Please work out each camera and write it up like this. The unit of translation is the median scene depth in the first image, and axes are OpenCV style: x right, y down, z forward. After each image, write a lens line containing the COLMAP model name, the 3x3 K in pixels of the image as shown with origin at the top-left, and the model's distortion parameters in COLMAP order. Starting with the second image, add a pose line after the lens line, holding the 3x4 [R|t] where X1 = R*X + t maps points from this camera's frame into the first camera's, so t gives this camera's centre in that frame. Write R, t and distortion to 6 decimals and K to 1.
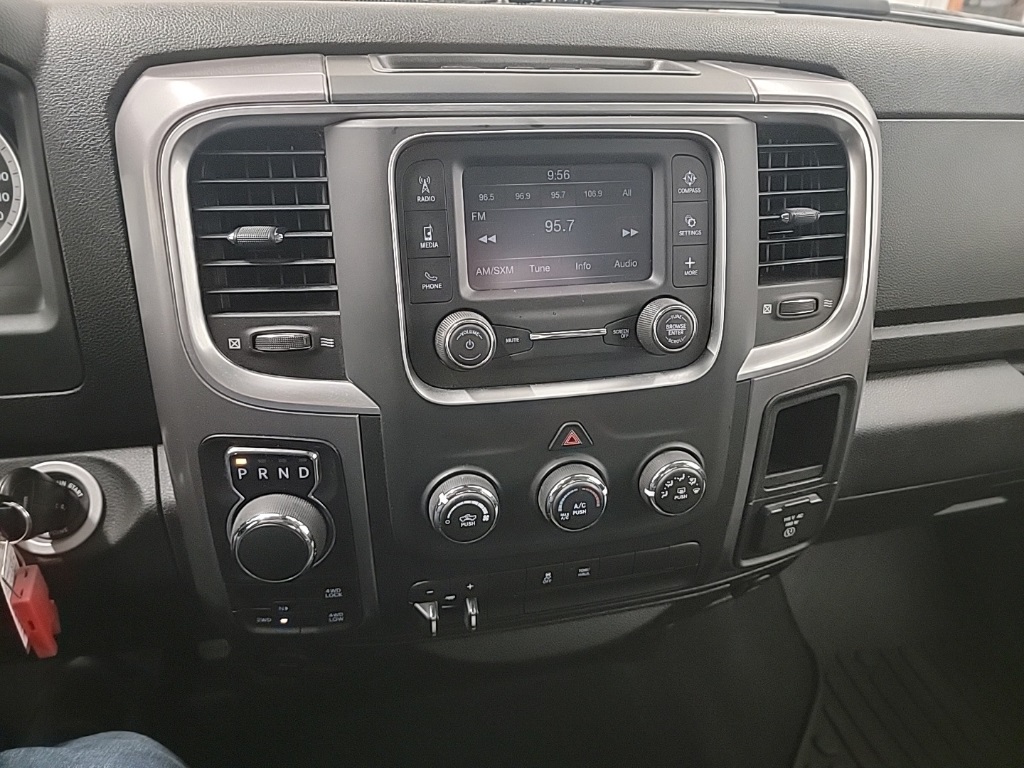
lens RADIAL K [[721.5, 0, 512.2], [0, 721.5, 377.7], [0, 0, 1]] dist [0.070788, -0.051669]
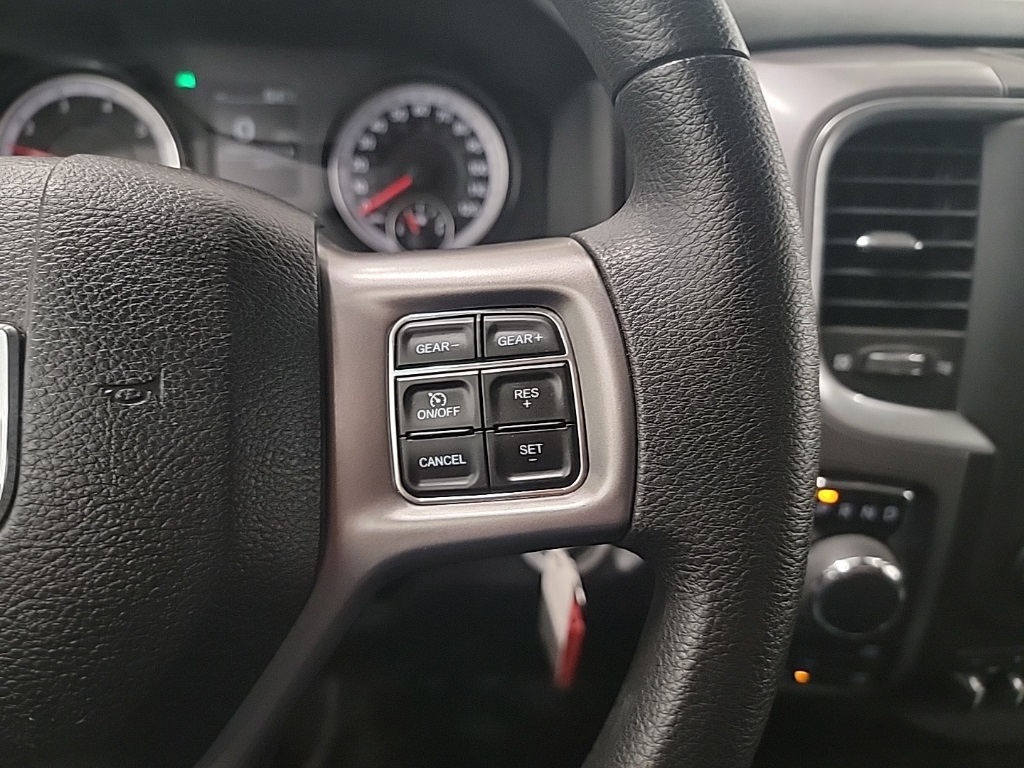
lens RADIAL K [[721.5, 0, 498.0], [0, 721.5, 362.1], [0, 0, 1]] dist [0.070788, -0.051669]
pose [[0.994400, 0.067648, -0.081197, -0.693233], [-0.070628, 0.996909, -0.034413, 0.012585], [0.078618, 0.039956, 0.996104, 0.078466]]
